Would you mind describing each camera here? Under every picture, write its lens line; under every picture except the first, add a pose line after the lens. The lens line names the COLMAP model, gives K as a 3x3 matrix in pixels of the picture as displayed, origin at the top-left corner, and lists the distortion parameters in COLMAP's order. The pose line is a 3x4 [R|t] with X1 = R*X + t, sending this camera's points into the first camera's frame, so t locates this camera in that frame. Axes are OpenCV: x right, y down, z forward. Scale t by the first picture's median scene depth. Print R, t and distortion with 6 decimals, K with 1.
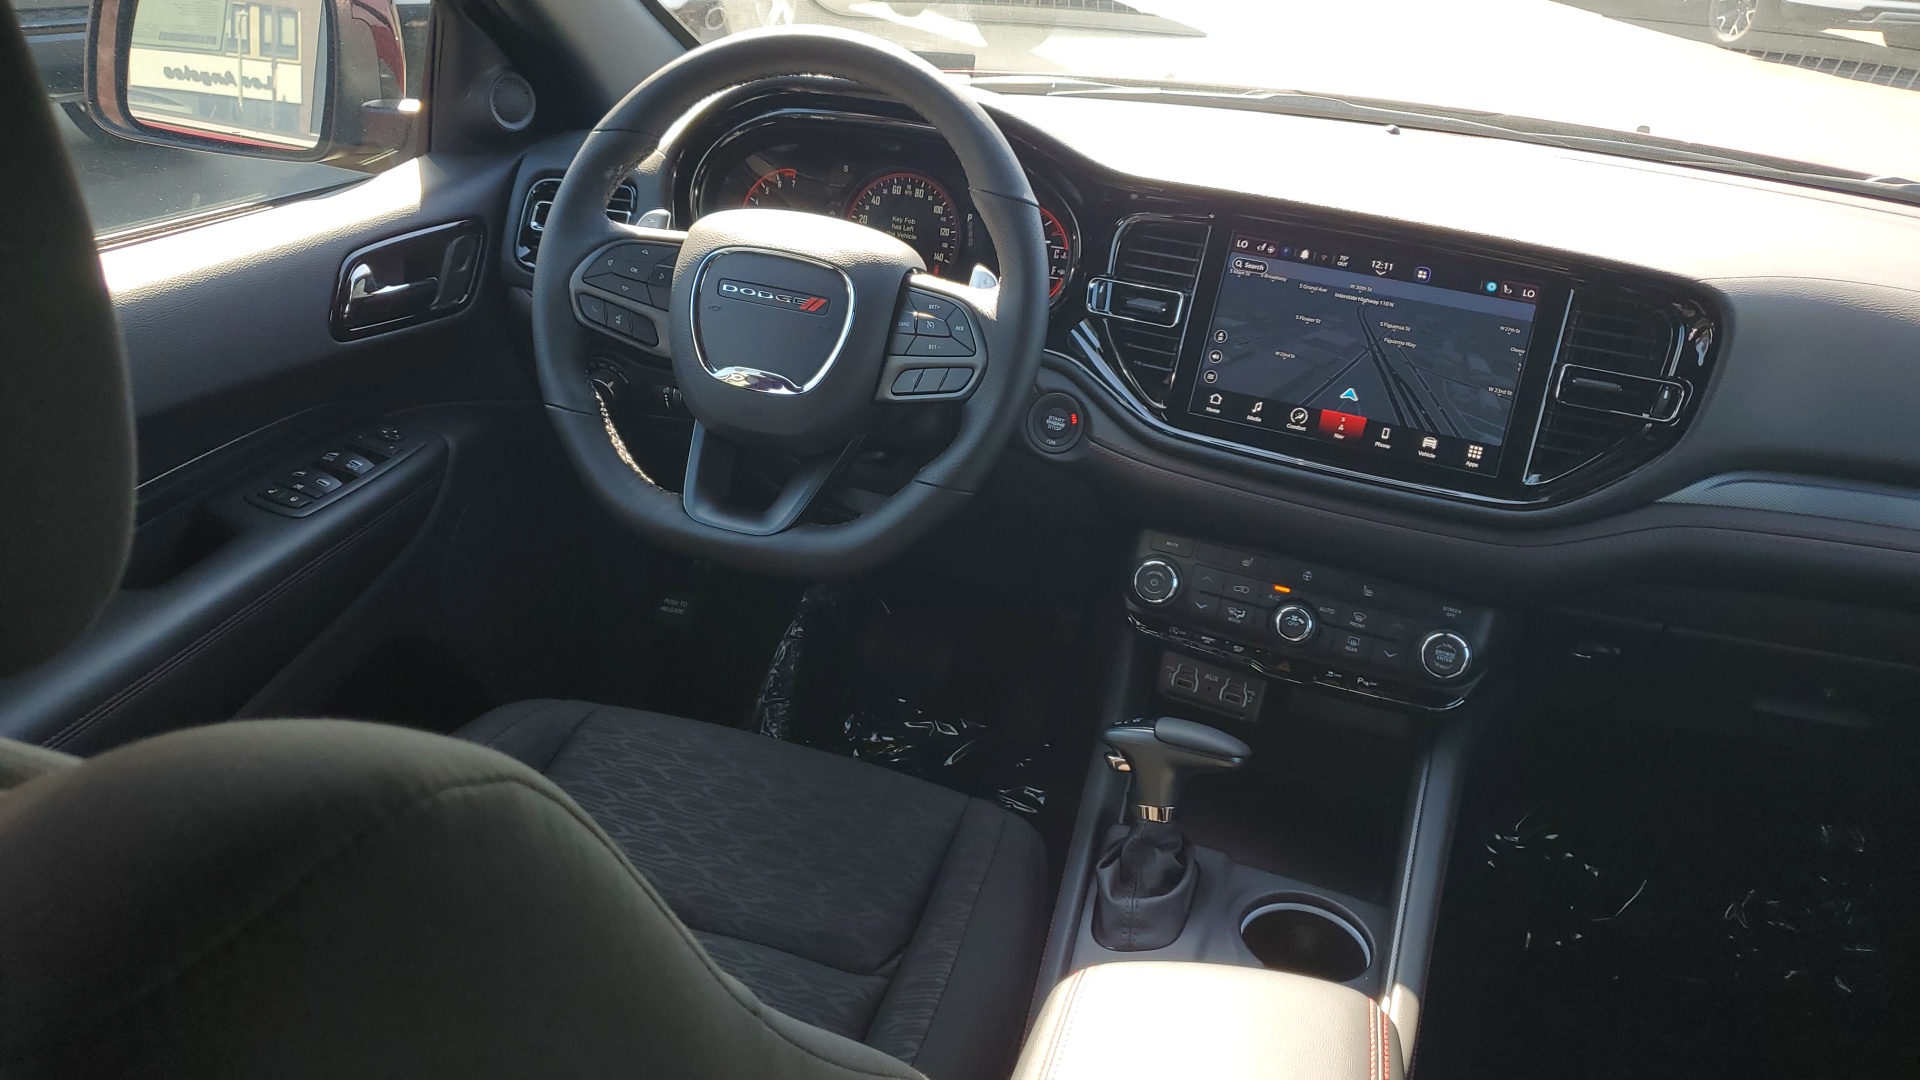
lens RADIAL K [[1446.3, 0, 960.7], [0, 1446.3, 530.7], [0, 0, 1]] dist [0.115047, -0.123341]
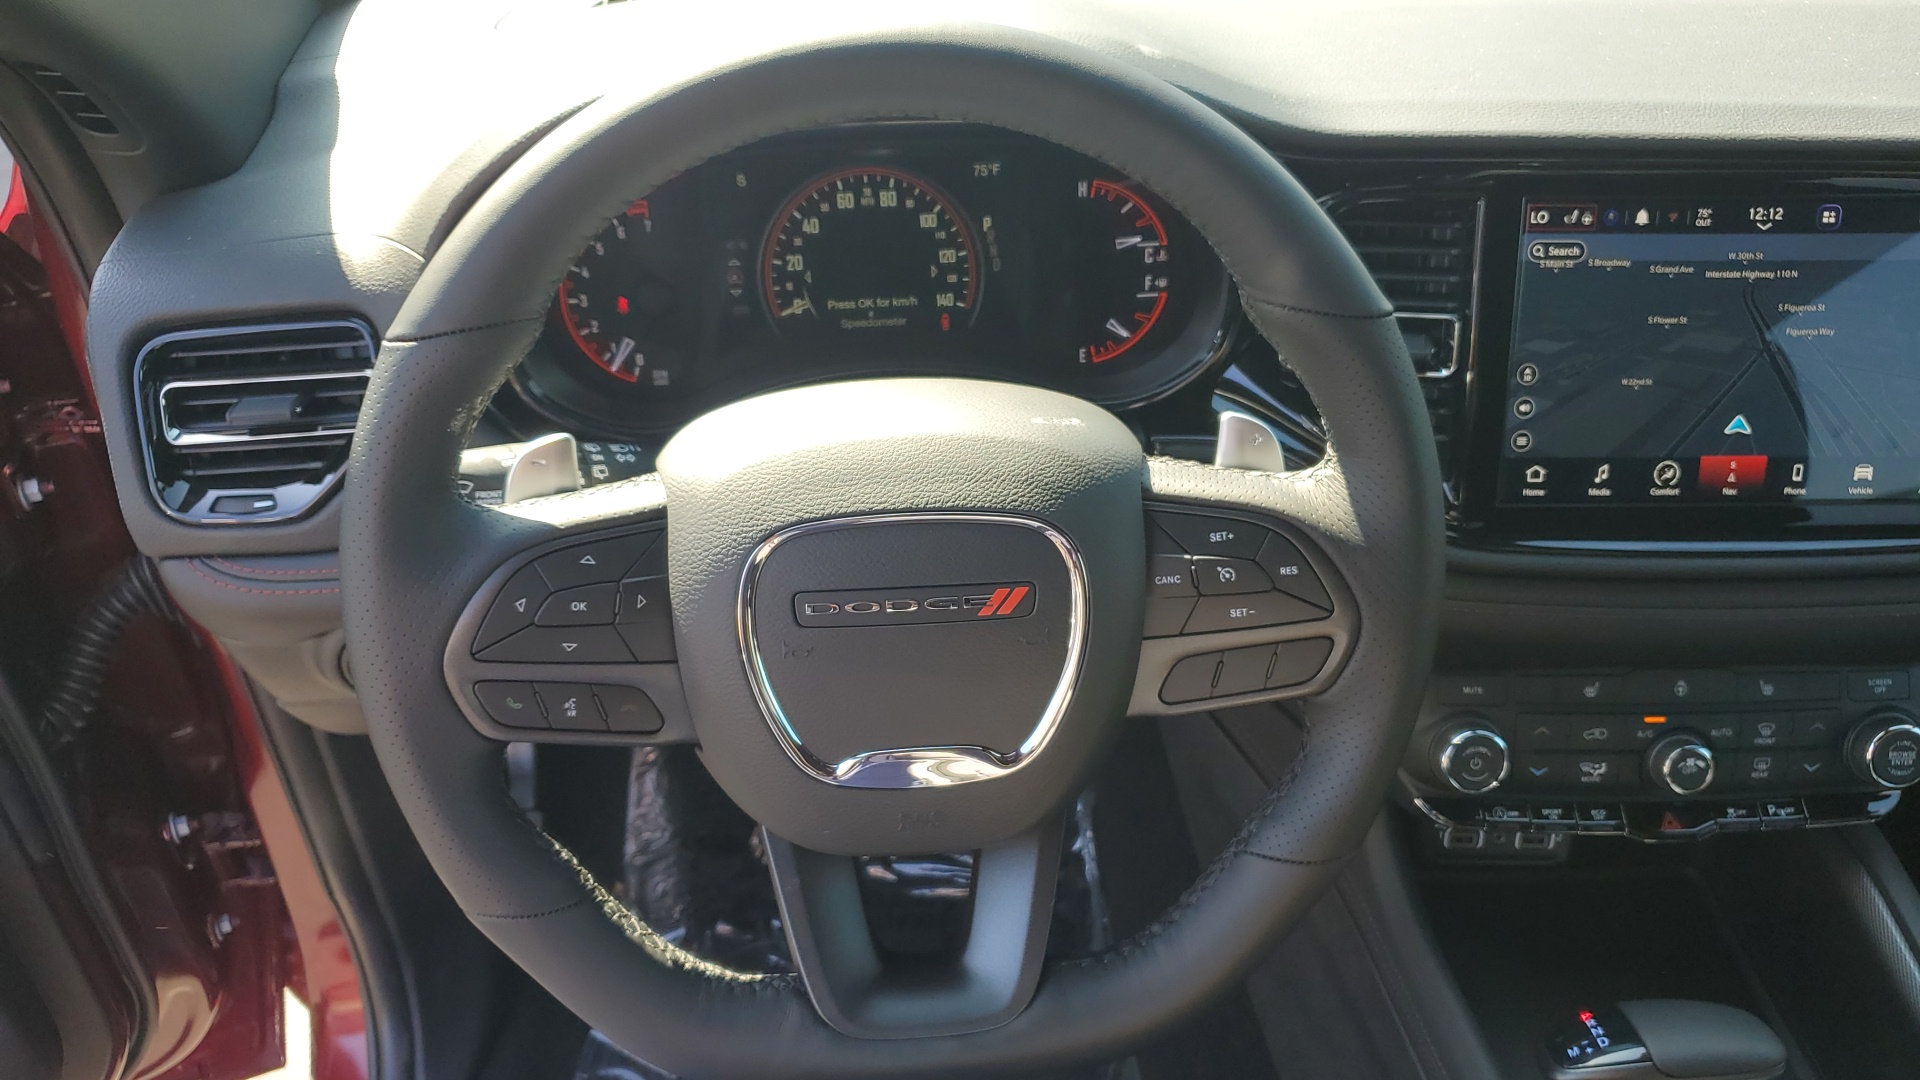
lens RADIAL K [[1485.5, 0, 1000.9], [0, 1485.5, 576.6], [0, 0, 1]] dist [-0.059031, 0.113045]
pose [[0.913001, -0.304167, 0.271868, -0.218610], [0.233649, 0.936154, 0.262723, -0.272190], [-0.334422, -0.176345, 0.925778, 0.495854]]
